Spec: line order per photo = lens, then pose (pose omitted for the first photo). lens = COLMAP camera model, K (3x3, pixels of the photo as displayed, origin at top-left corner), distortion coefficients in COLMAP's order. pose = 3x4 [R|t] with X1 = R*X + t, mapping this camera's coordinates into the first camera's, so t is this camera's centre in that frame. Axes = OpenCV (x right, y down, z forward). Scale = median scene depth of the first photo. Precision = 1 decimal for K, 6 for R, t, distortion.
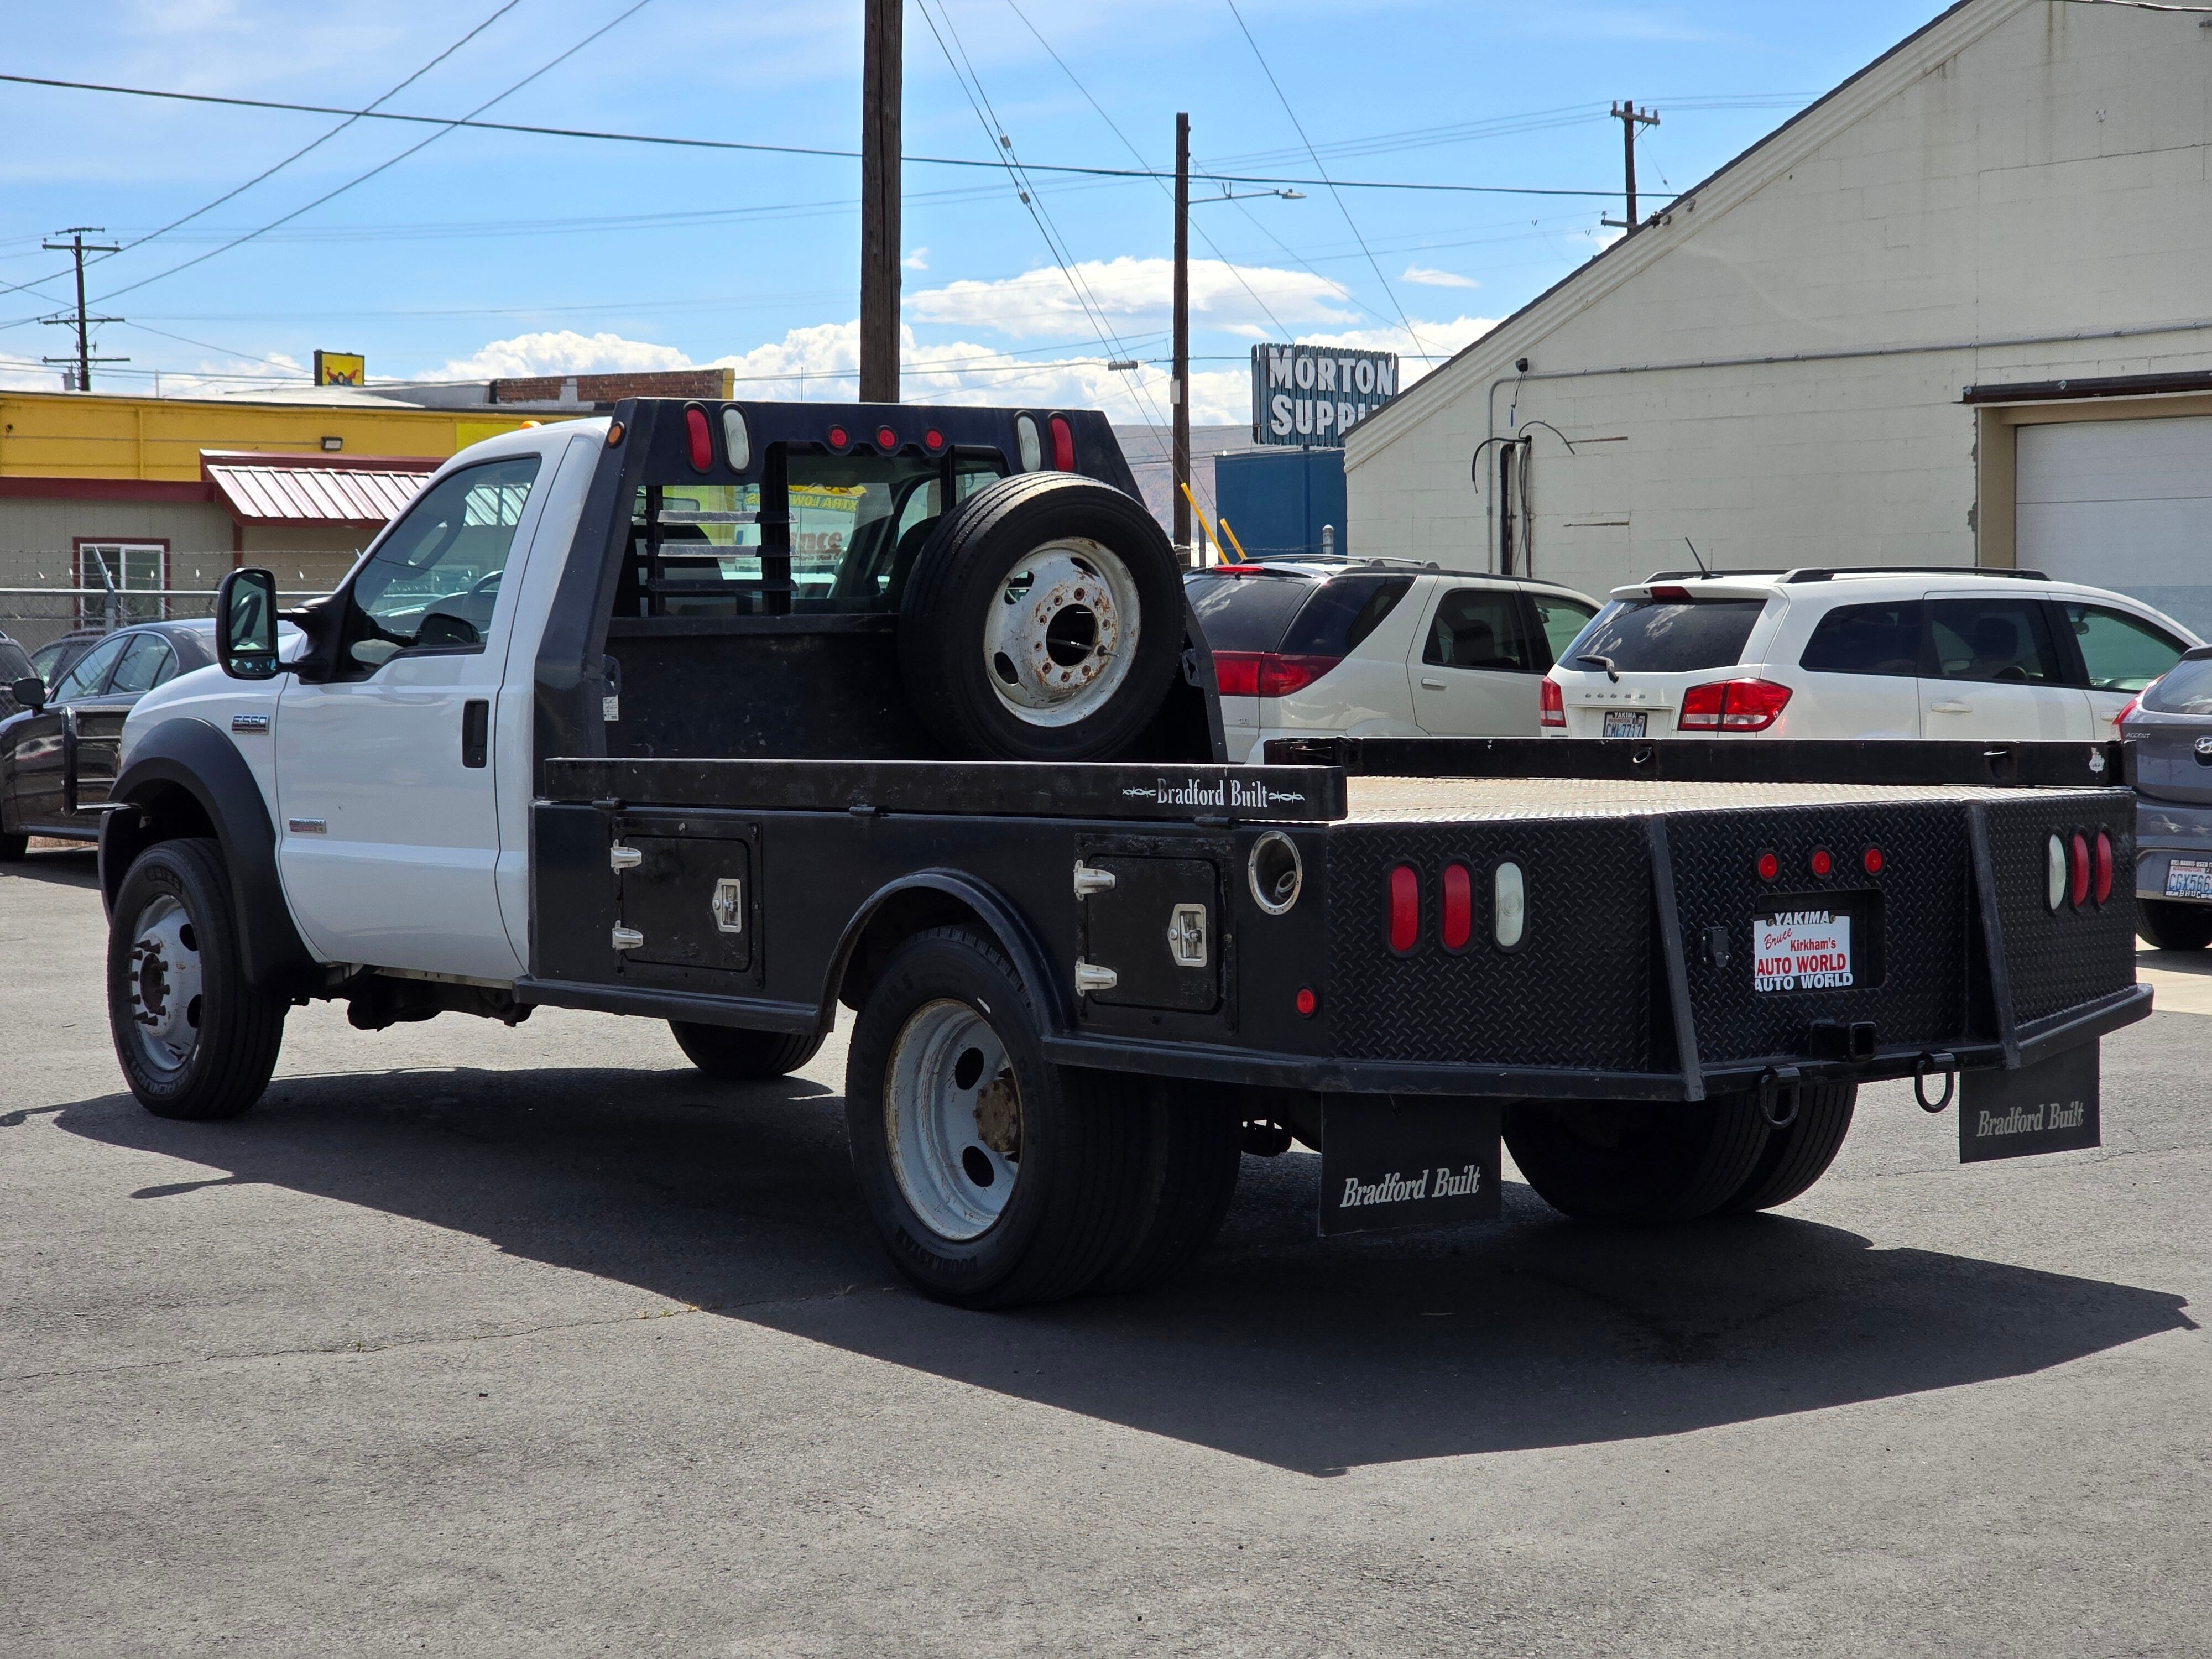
lens RADIAL K [[4531.5, 0, 1102.0], [0, 4531.5, 801.0], [0, 0, 1]] dist [-0.562979, 5.440049]
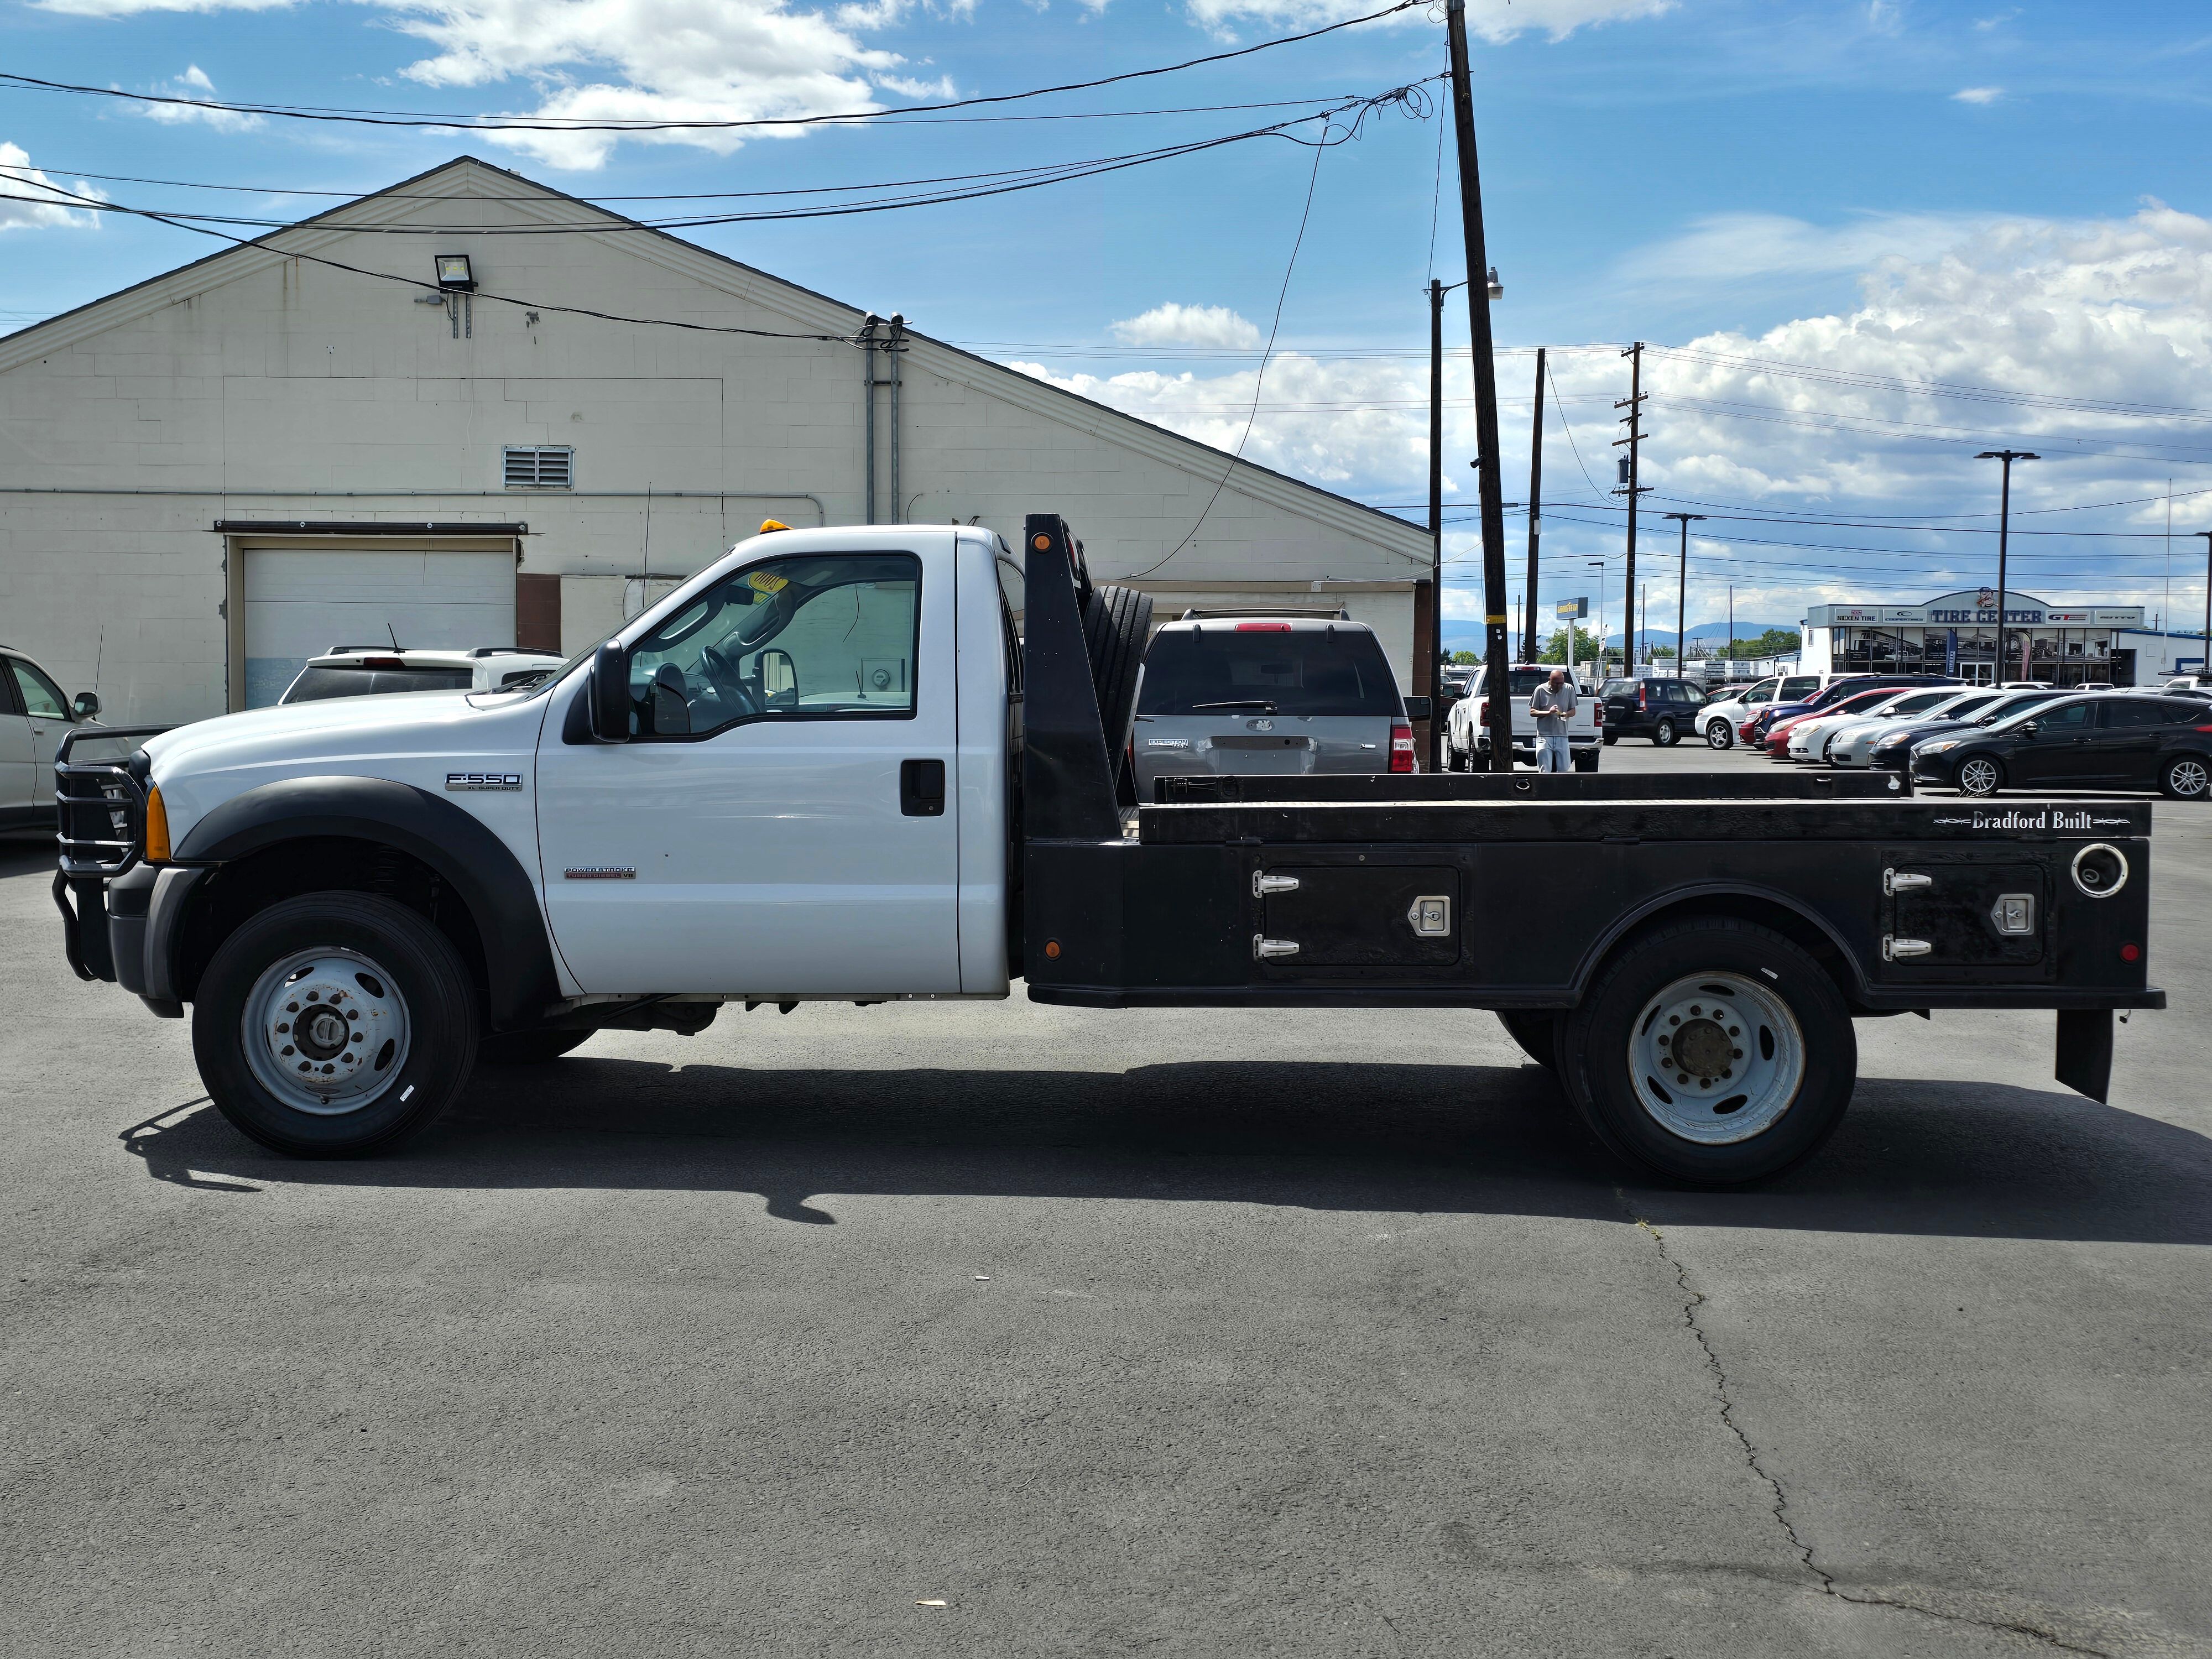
lens RADIAL K [[2528.5, 0, 1106.0], [0, 2528.5, 829.5], [0, 0, 1]] dist [0.001697, 0.190339]
pose [[0.623950, -0.035686, 0.780649, -0.635025], [0.019004, 0.999354, 0.030494, -0.023174], [-0.781233, -0.004192, 0.624226, 0.542637]]
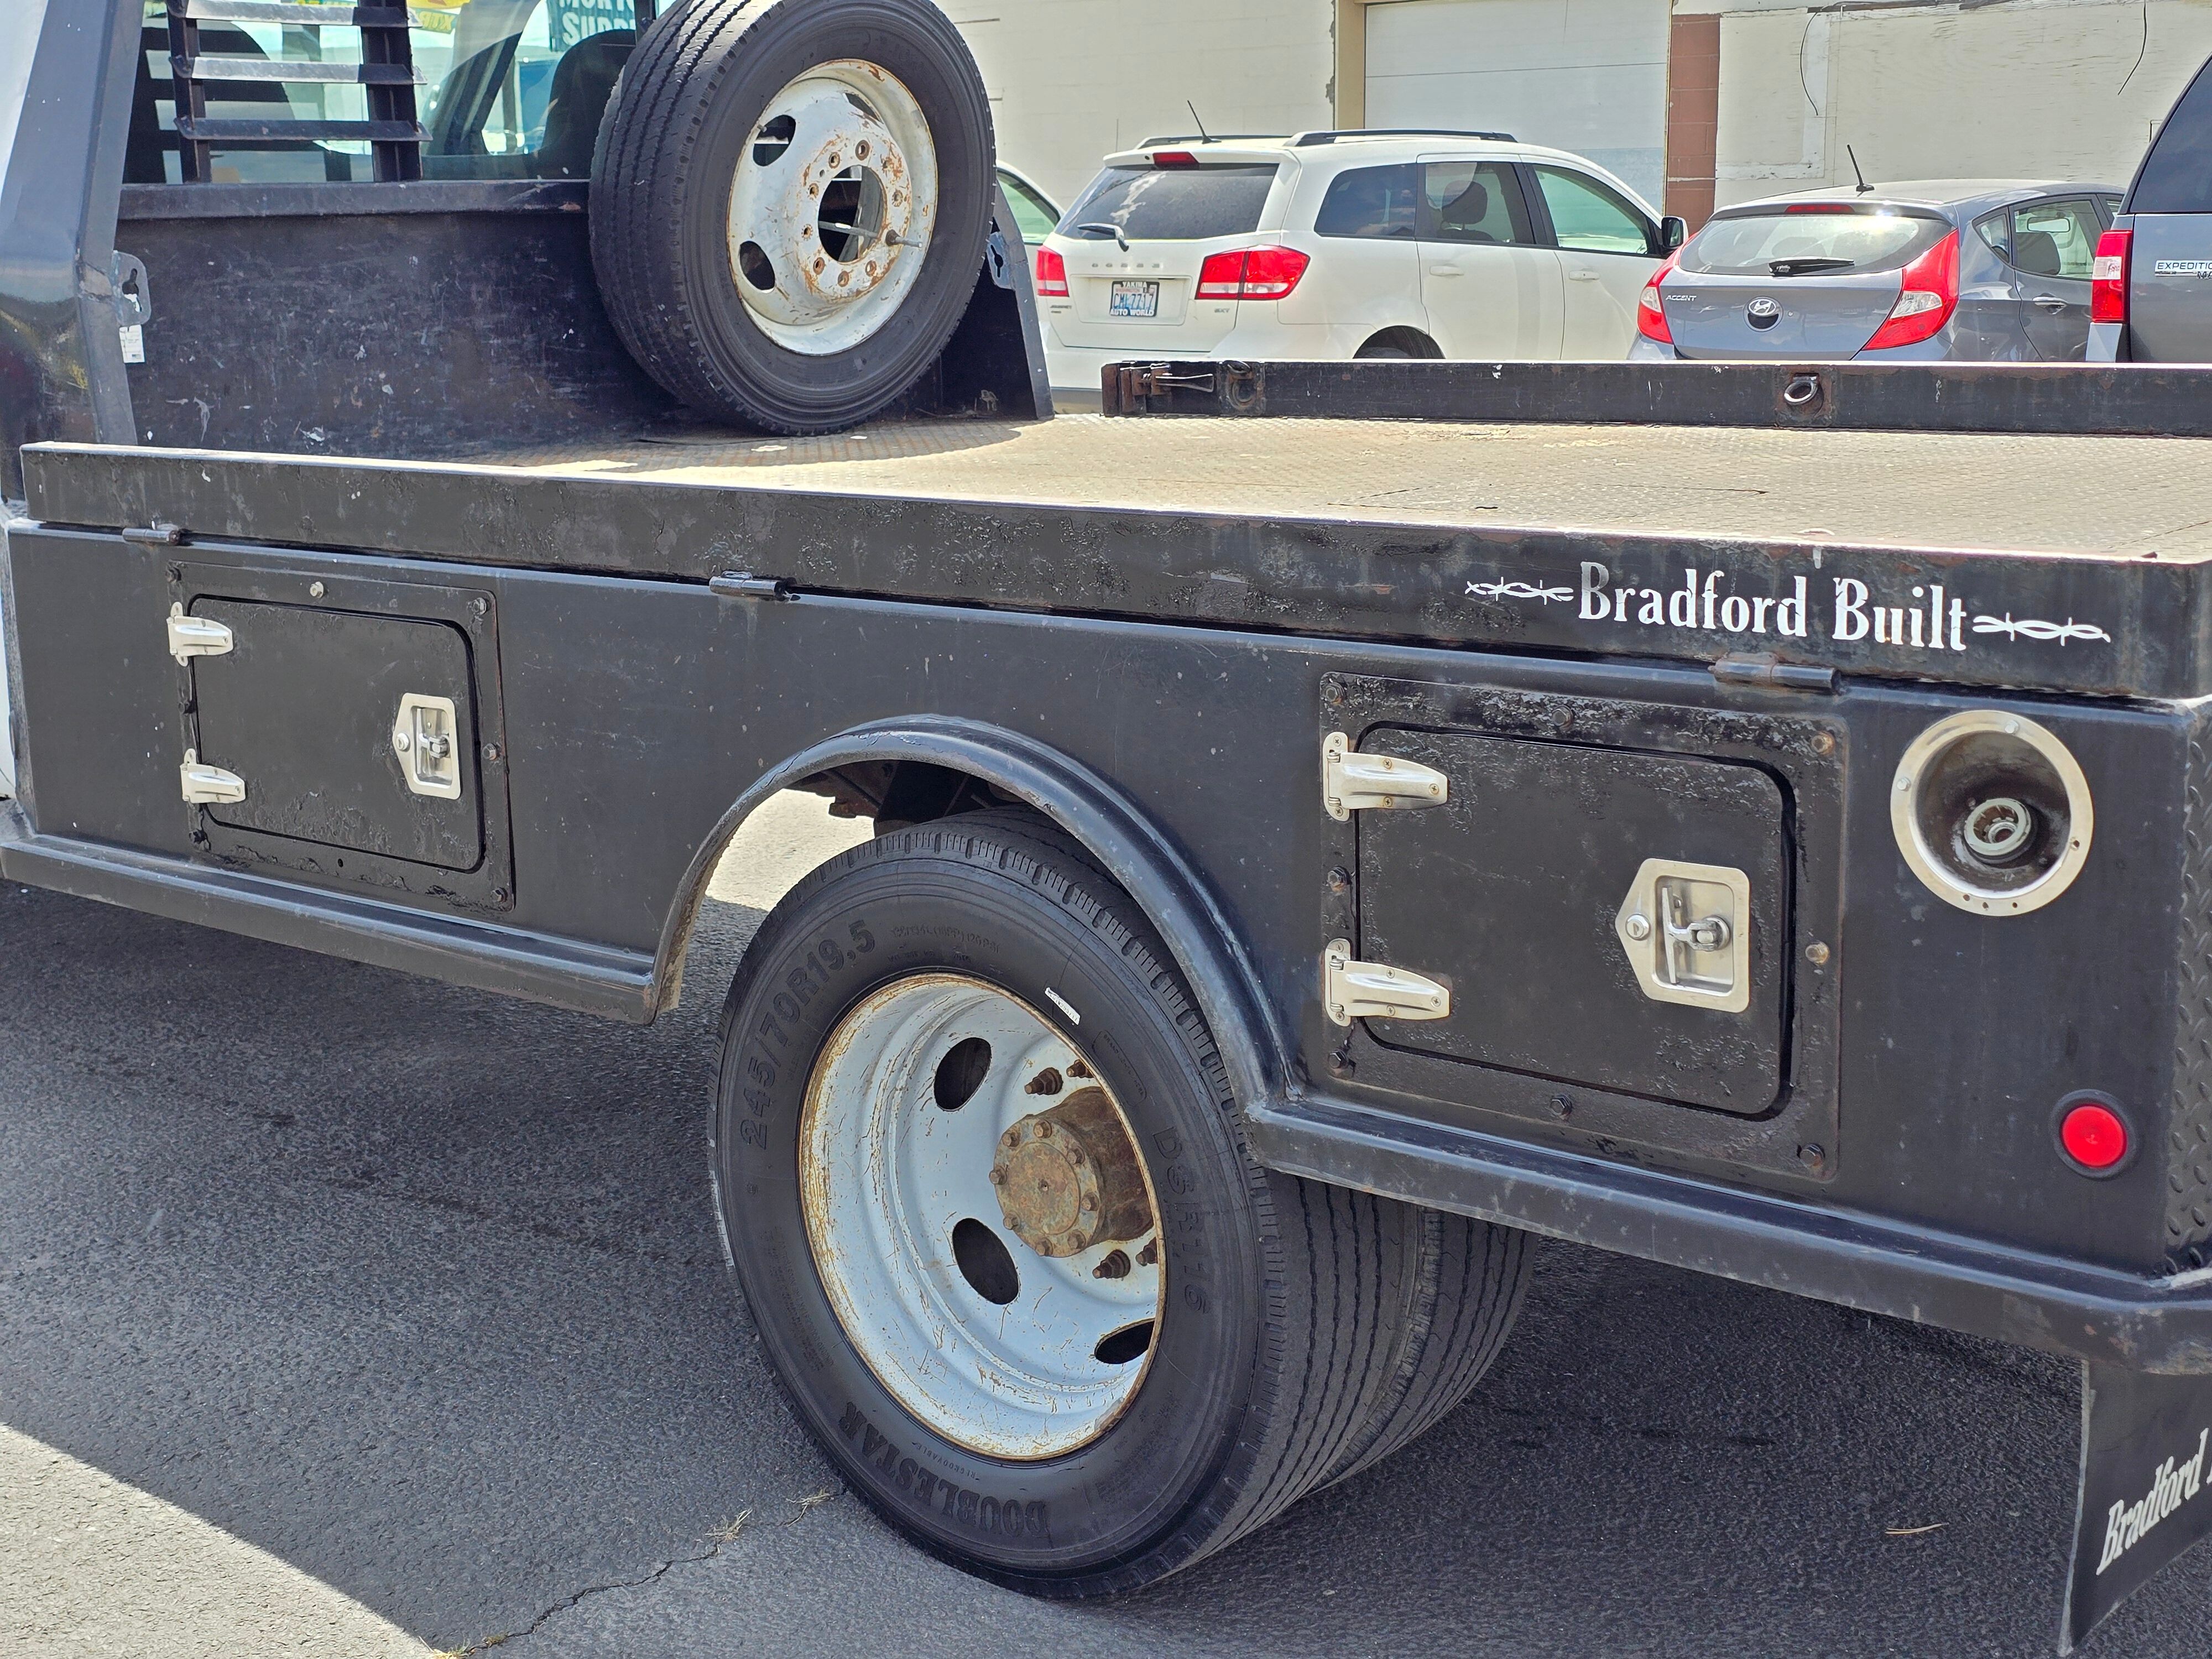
lens RADIAL K [[3024.7, 0, 1111.7], [0, 3024.7, 777.4], [0, 0, 1]] dist [0.233526, -0.725259]
pose [[0.974417, -0.051011, 0.218883, -0.073613], [0.017737, 0.988318, 0.151369, -0.022606], [-0.224048, -0.143614, 0.963939, 0.564440]]
